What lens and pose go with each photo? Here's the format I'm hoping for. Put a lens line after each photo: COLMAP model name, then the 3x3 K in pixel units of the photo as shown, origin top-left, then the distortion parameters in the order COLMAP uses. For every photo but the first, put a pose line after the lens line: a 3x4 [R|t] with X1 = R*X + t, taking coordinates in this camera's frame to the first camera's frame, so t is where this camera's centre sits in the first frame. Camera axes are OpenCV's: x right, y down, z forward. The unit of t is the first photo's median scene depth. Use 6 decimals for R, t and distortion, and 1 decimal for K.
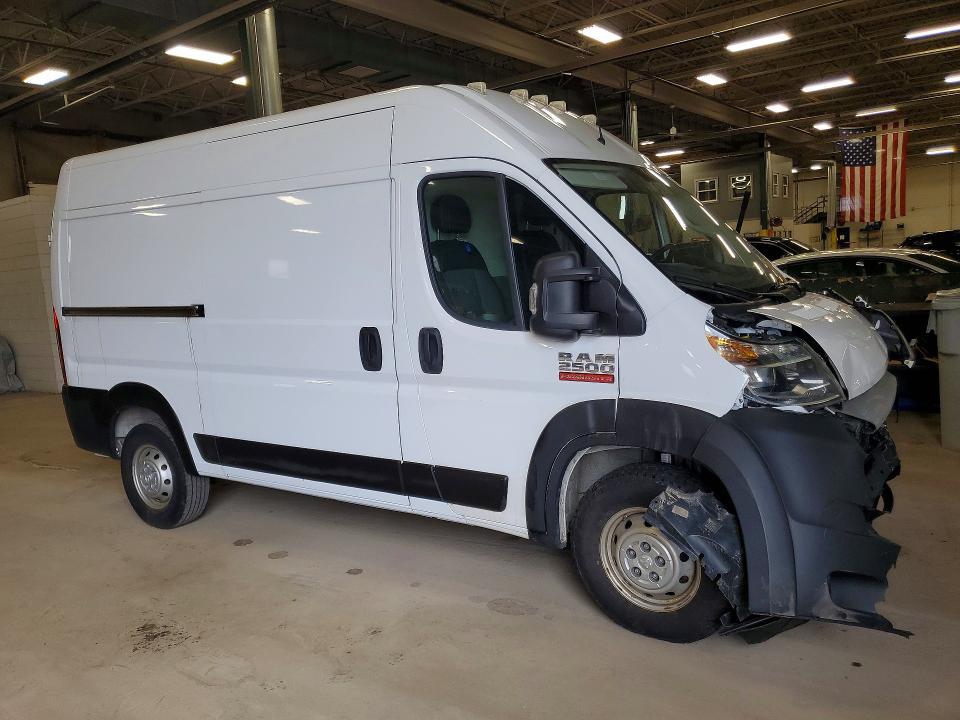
lens RADIAL K [[742.0, 0, 479.8], [0, 742.0, 362.6], [0, 0, 1]] dist [0.012528, 0.001414]
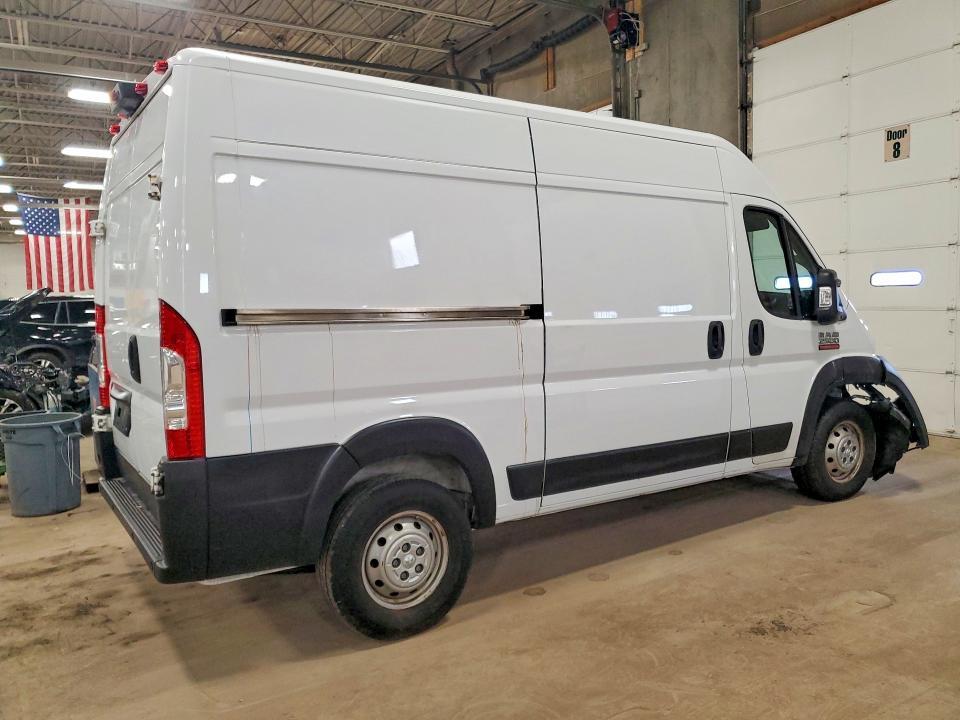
lens RADIAL K [[742.0, 0, 479.3], [0, 742.0, 357.2], [0, 0, 1]] dist [0.012528, 0.001414]
pose [[0.404272, -0.018591, 0.914450, -1.151633], [0.123245, 0.991783, -0.034323, 0.002193], [-0.906298, 0.126577, 0.403241, 0.717231]]
